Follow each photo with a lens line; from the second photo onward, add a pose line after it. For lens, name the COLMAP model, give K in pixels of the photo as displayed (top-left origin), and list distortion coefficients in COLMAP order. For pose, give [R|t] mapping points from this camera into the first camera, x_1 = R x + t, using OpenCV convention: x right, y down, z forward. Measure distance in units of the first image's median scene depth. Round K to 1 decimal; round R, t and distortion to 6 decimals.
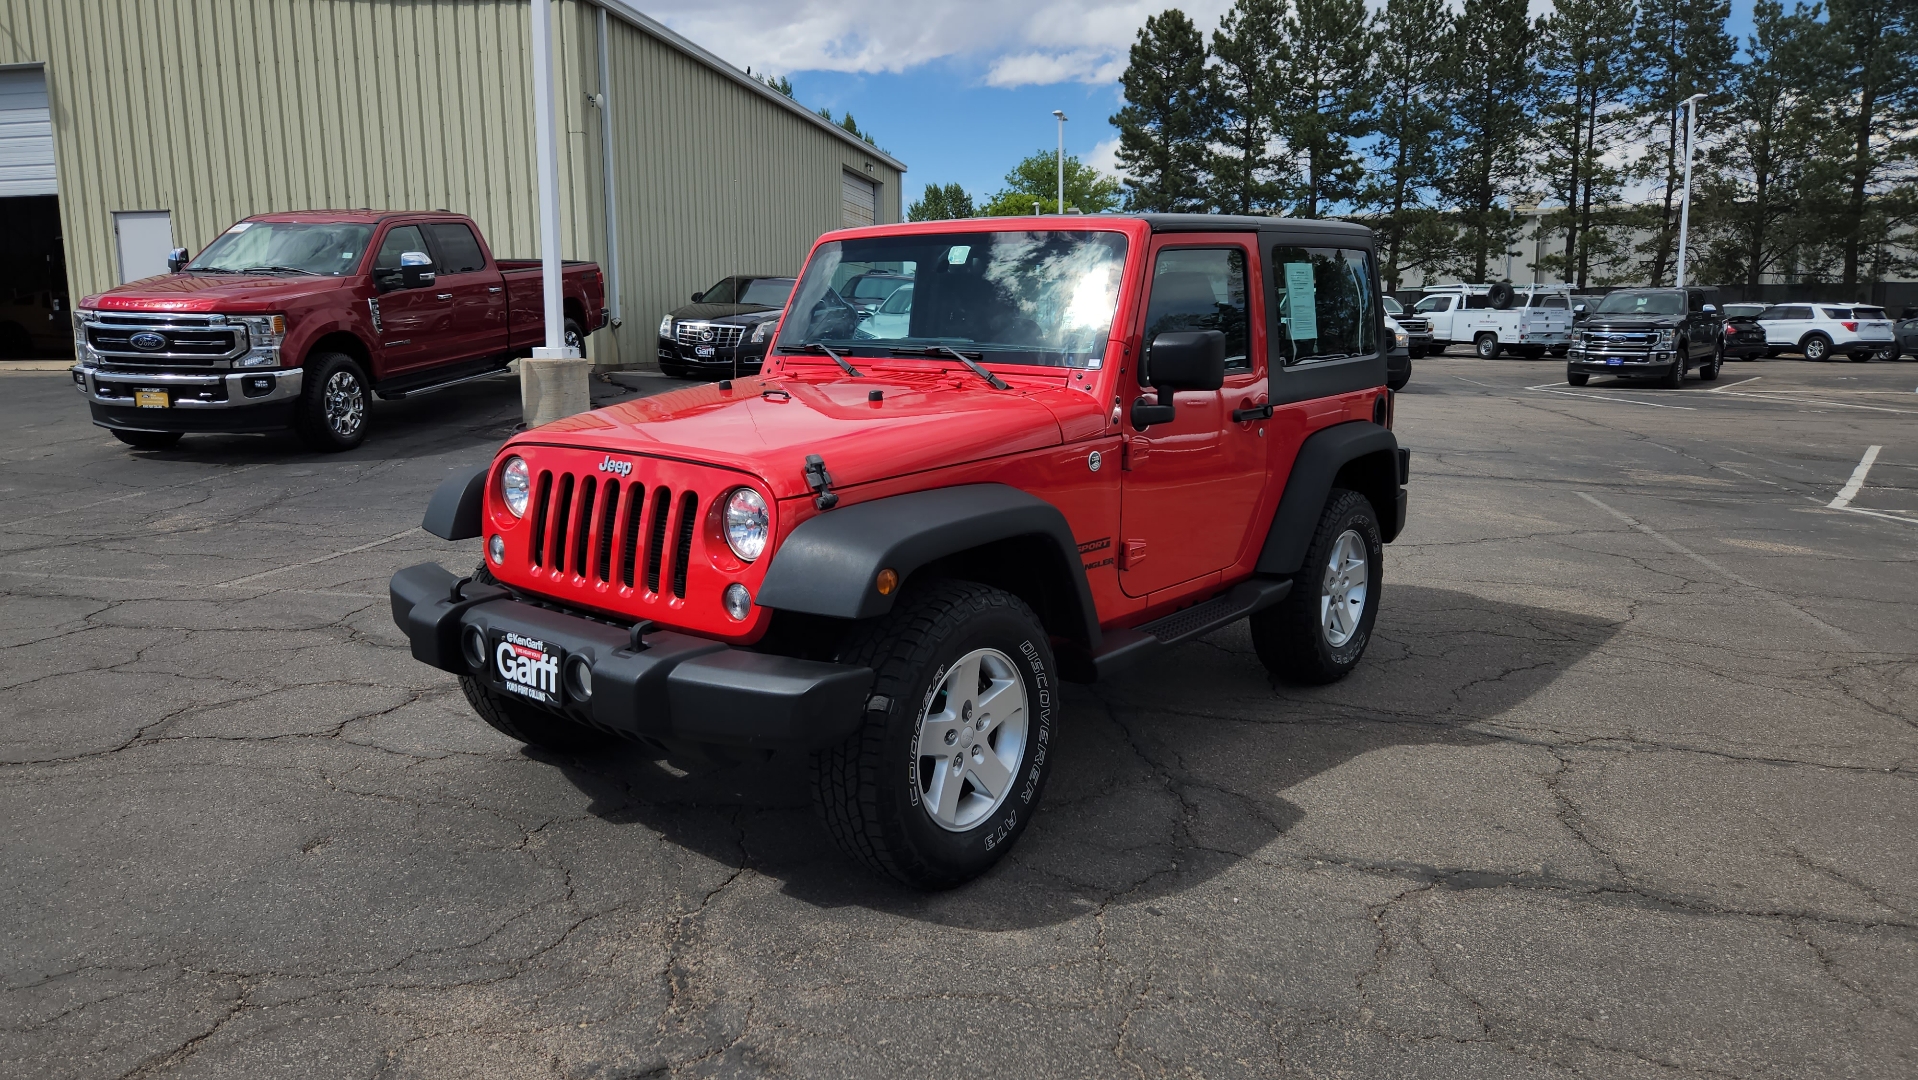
lens RADIAL K [[1282.9, 0, 919.0], [0, 1282.9, 524.3], [0, 0, 1]] dist [0.068059, -0.053158]
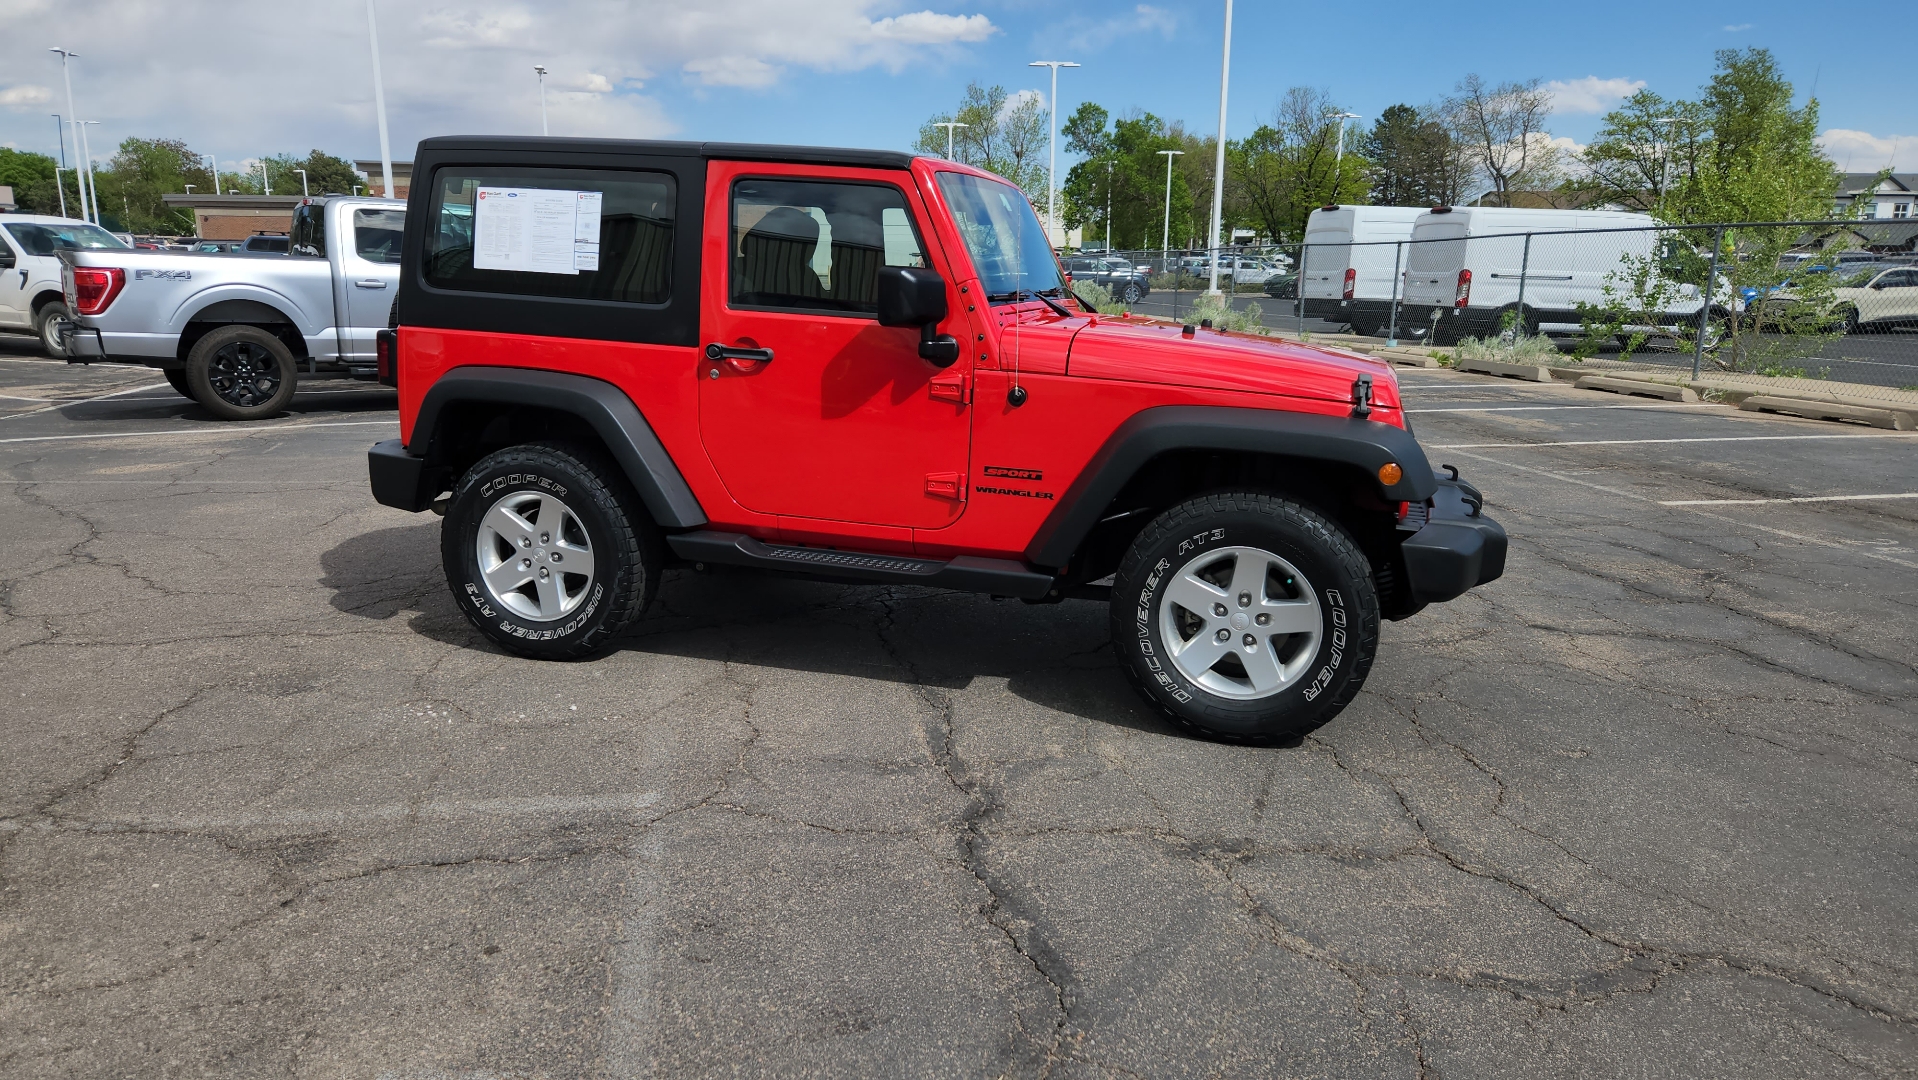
lens RADIAL K [[1283.3, 0, 921.9], [0, 1283.3, 532.7], [0, 0, 1]] dist [0.066799, -0.052096]
pose [[-0.377017, -0.201487, 0.904025, -0.956339], [0.130239, 0.954821, 0.267124, -0.236006], [-0.917004, 0.218449, -0.333742, 1.443714]]
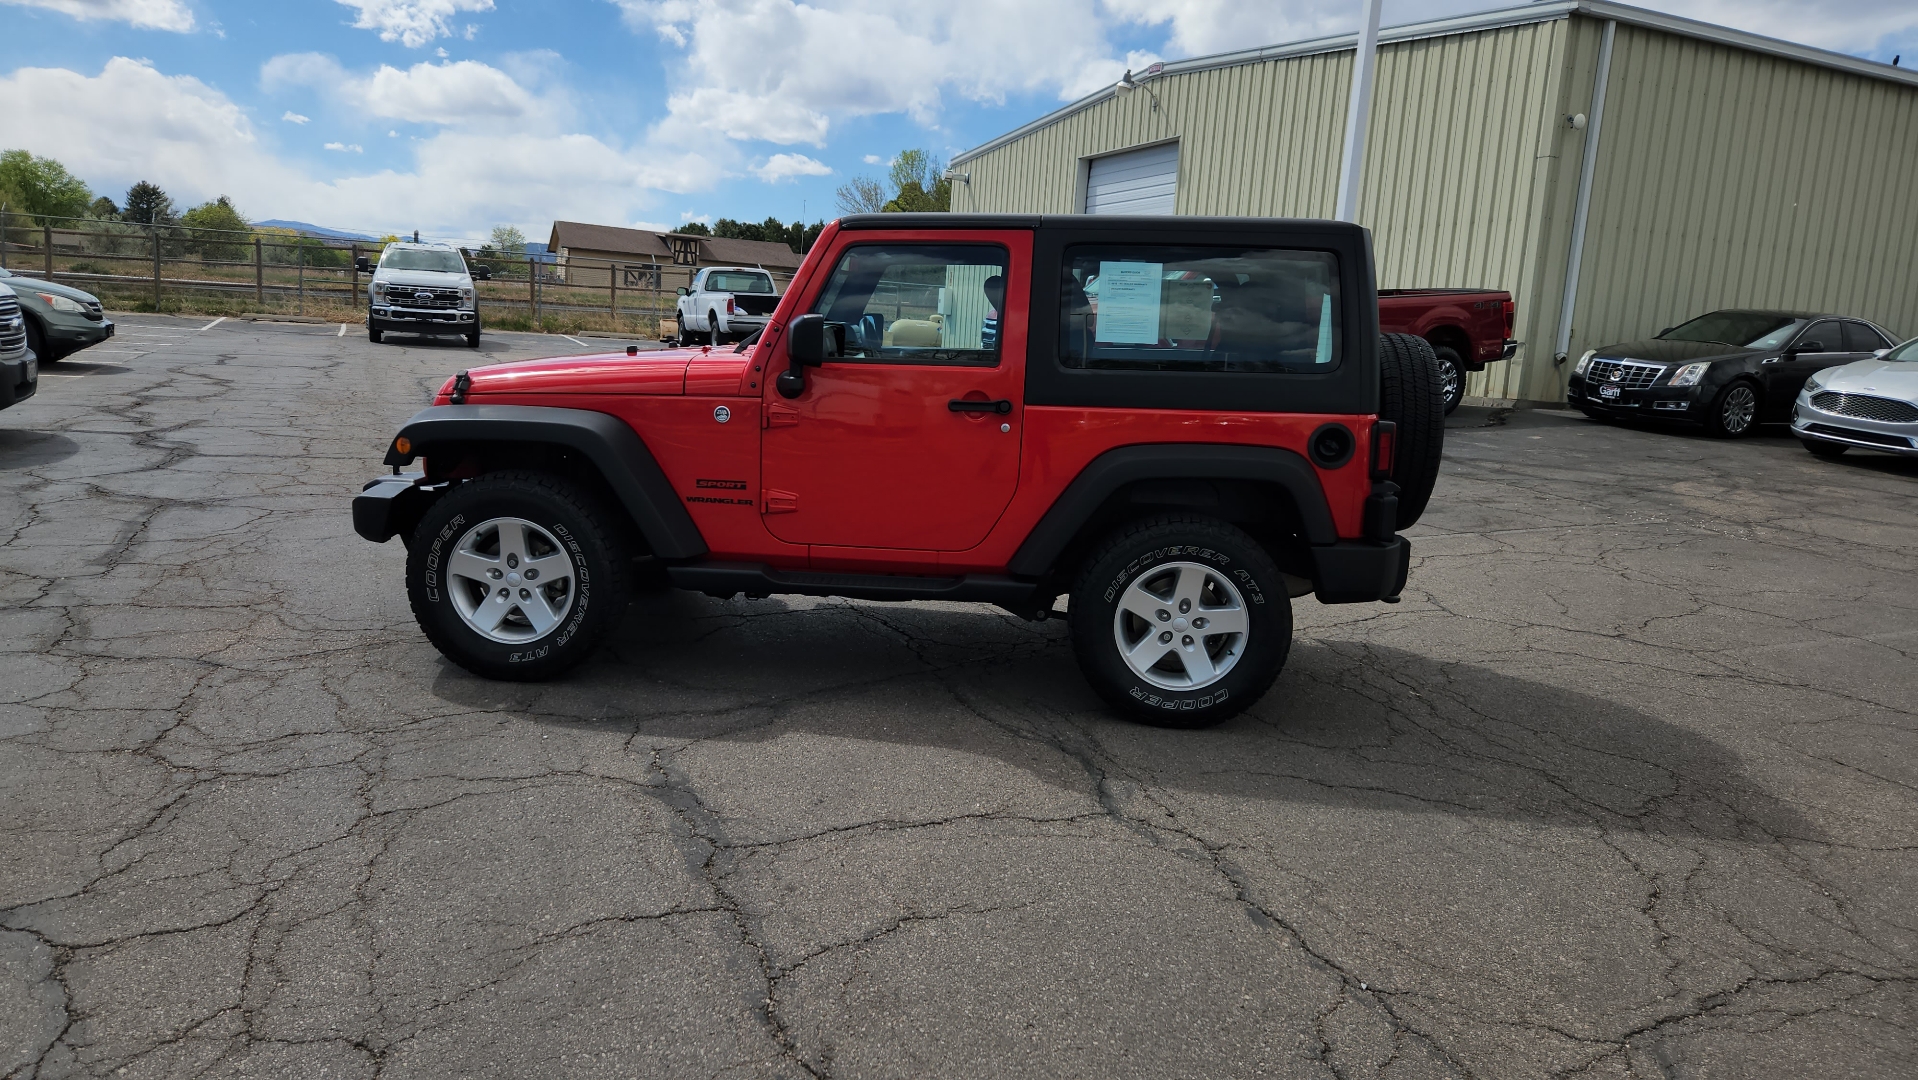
lens RADIAL K [[1283.2, 0, 927.2], [0, 1283.2, 523.0], [0, 0, 1]] dist [0.067968, -0.054466]
pose [[0.585465, 0.156315, -0.795485, 1.052670], [-0.182255, 0.981496, 0.058730, -0.046906], [0.789945, 0.110596, 0.603121, 0.359358]]
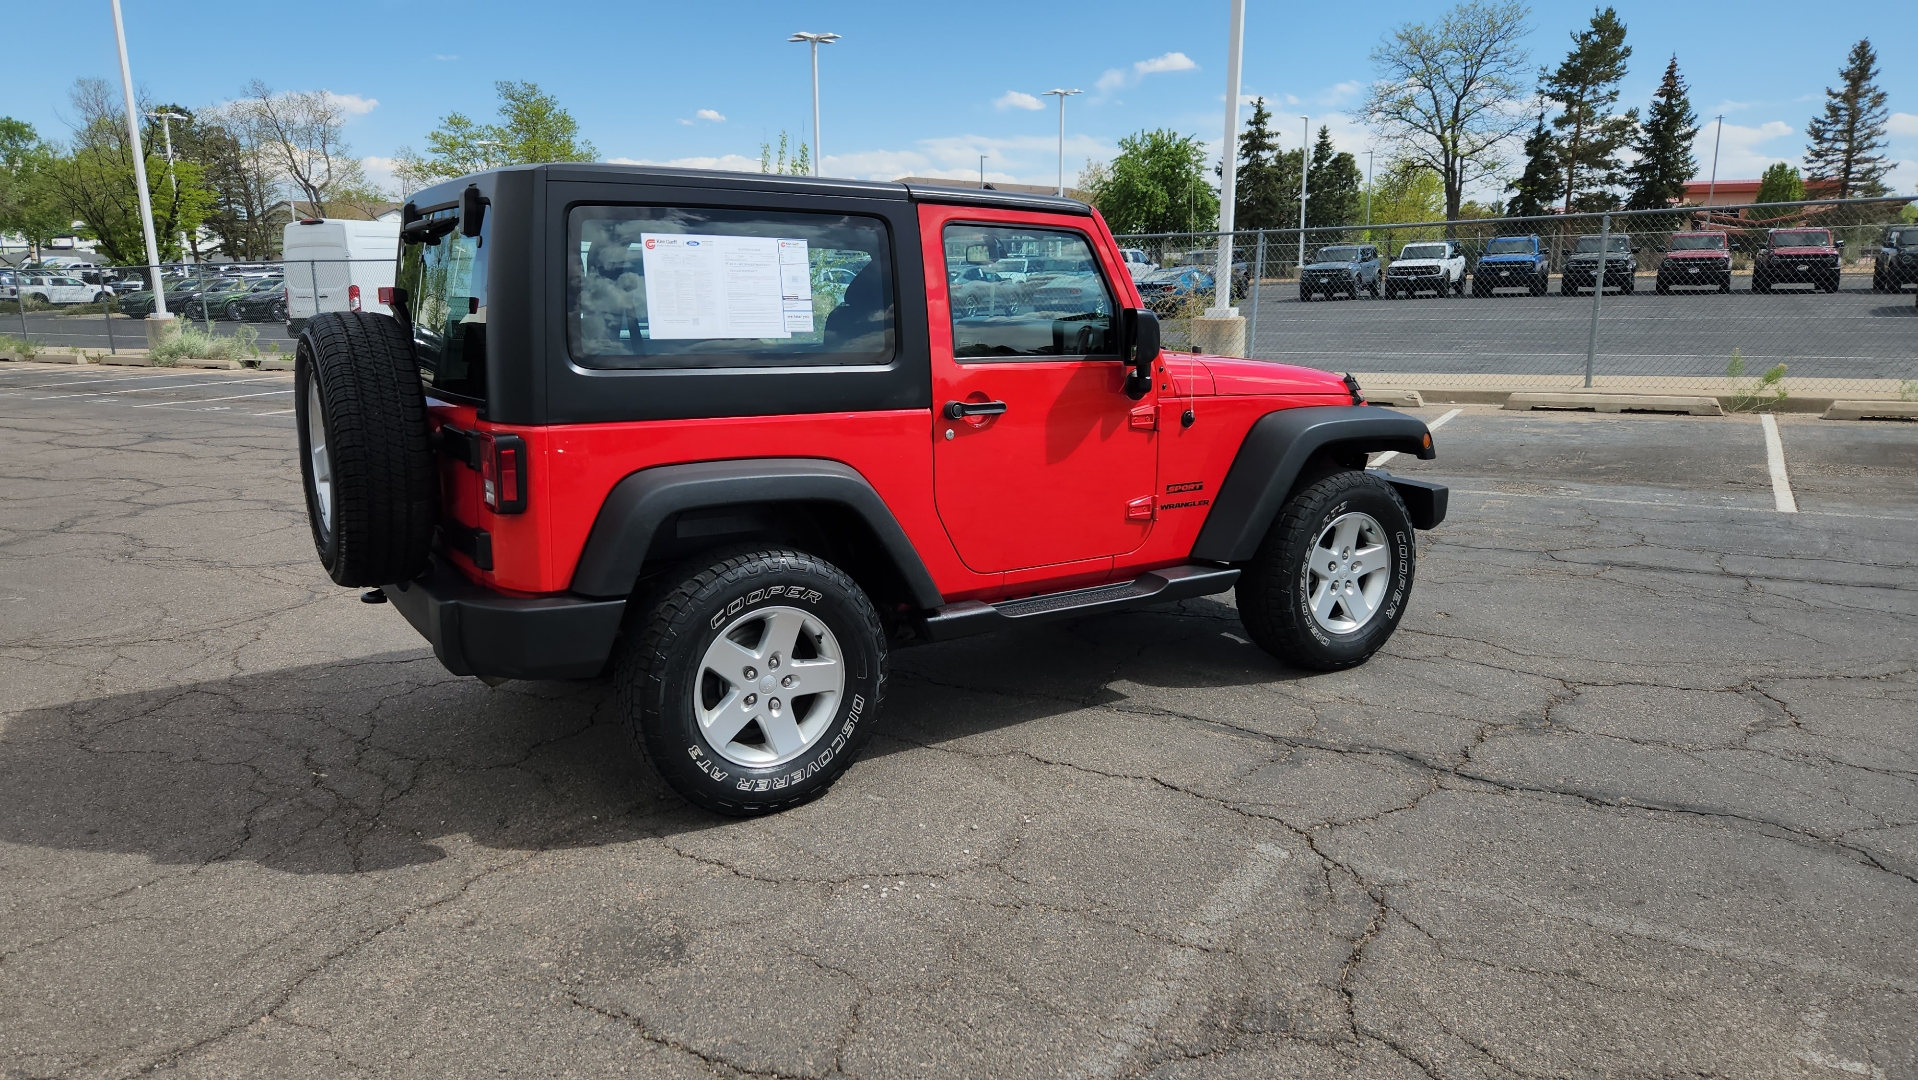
lens RADIAL K [[1282.7, 0, 927.0], [0, 1282.7, 529.4], [0, 0, 1]] dist [0.066791, -0.052427]
pose [[-0.949587, -0.052128, 0.309139, -0.271441], [0.060494, 0.937080, 0.343834, -0.355397], [-0.307612, 0.345201, -0.886685, 2.046477]]
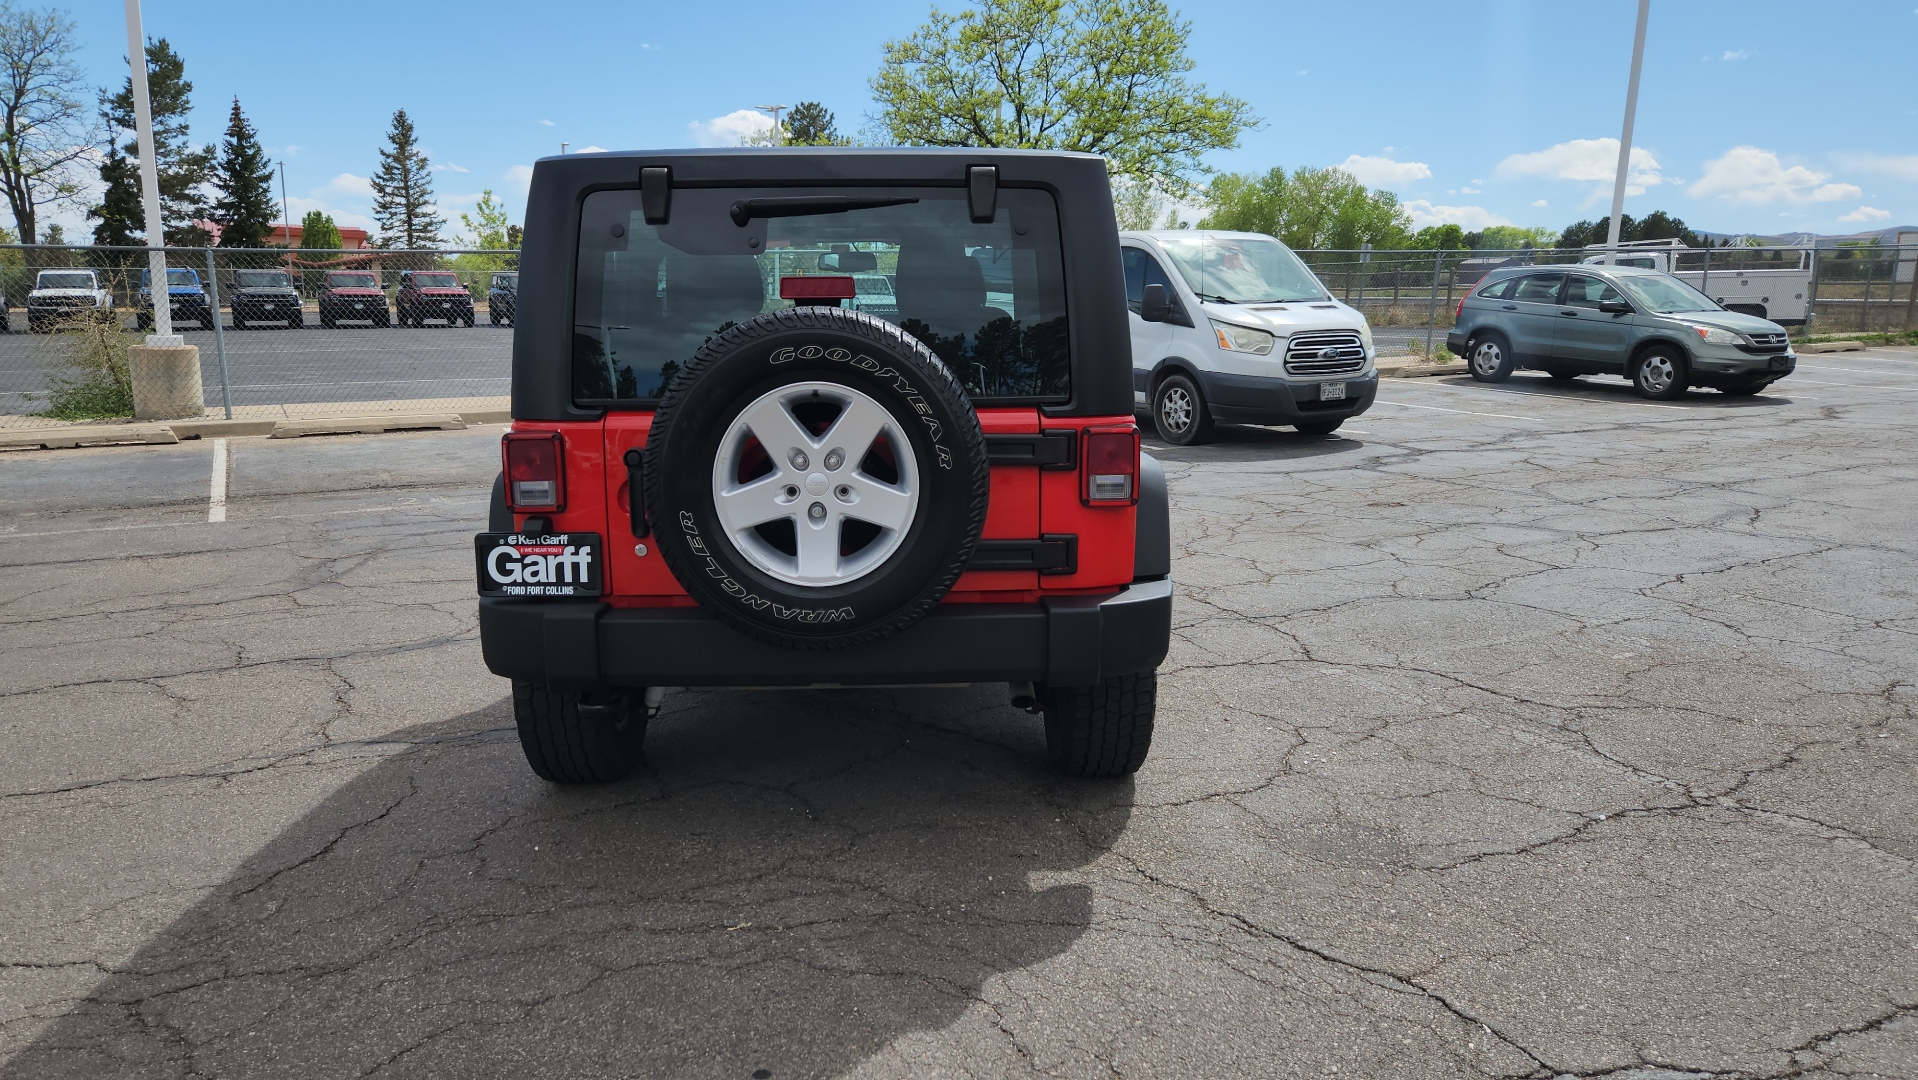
lens RADIAL K [[1283.2, 0, 918.6], [0, 1283.2, 548.3], [0, 0, 1]] dist [0.067968, -0.054466]
pose [[-0.763175, 0.120794, -0.634801, 0.738377], [-0.104814, 0.946223, 0.306065, -0.311570], [0.637635, 0.300117, -0.709473, 1.909710]]
